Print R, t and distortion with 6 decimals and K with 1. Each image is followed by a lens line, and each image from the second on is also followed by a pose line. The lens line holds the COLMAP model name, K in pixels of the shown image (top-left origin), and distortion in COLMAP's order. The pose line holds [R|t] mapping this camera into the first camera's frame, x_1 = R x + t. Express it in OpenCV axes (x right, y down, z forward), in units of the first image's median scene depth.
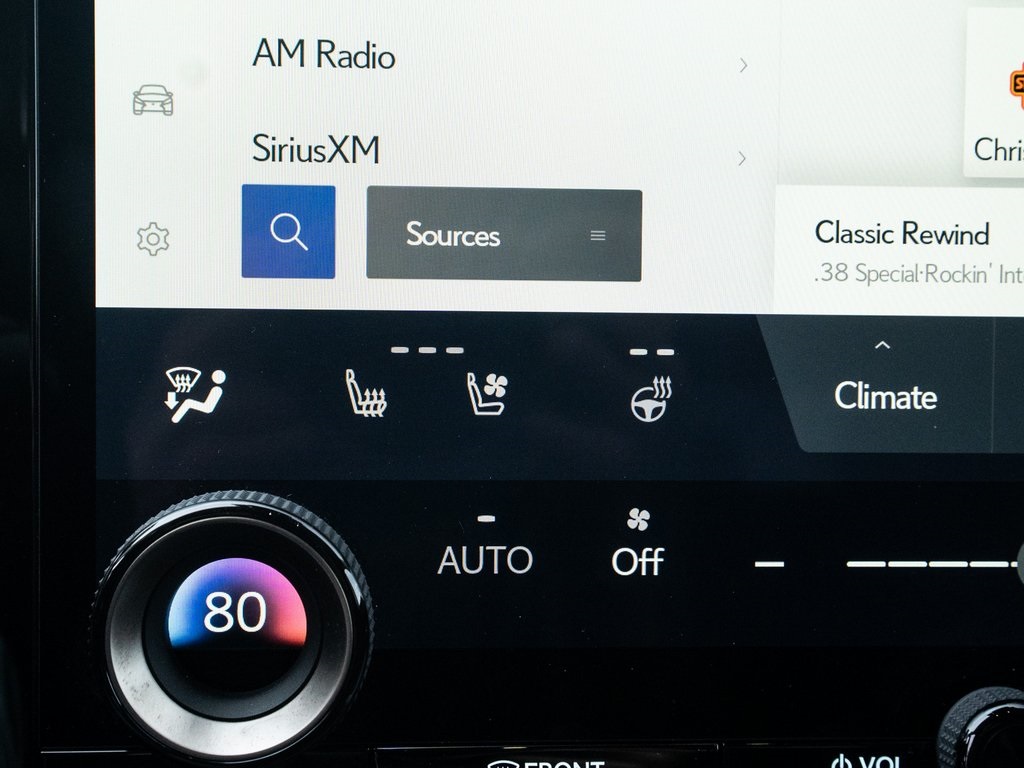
lens RADIAL K [[1409.1, 0, 510.0], [0, 1409.1, 376.1], [0, 0, 1]] dist [0.013153, 0.000000]
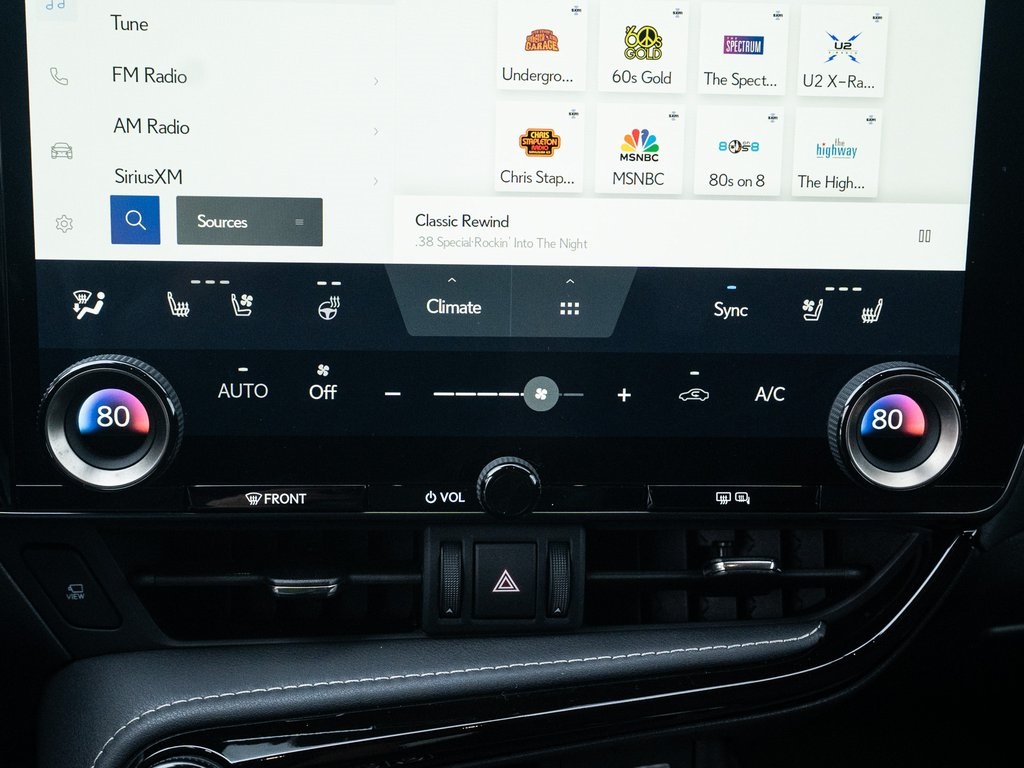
lens RADIAL K [[1409.1, 0, 496.0], [0, 1409.1, 391.8], [0, 0, 1]] dist [0.013153, 0.000000]
pose [[0.999931, 0.006339, 0.009934, 0.311722], [-0.007582, 0.991409, 0.130575, -0.123567], [-0.009021, -0.130641, 0.991389, -0.923777]]
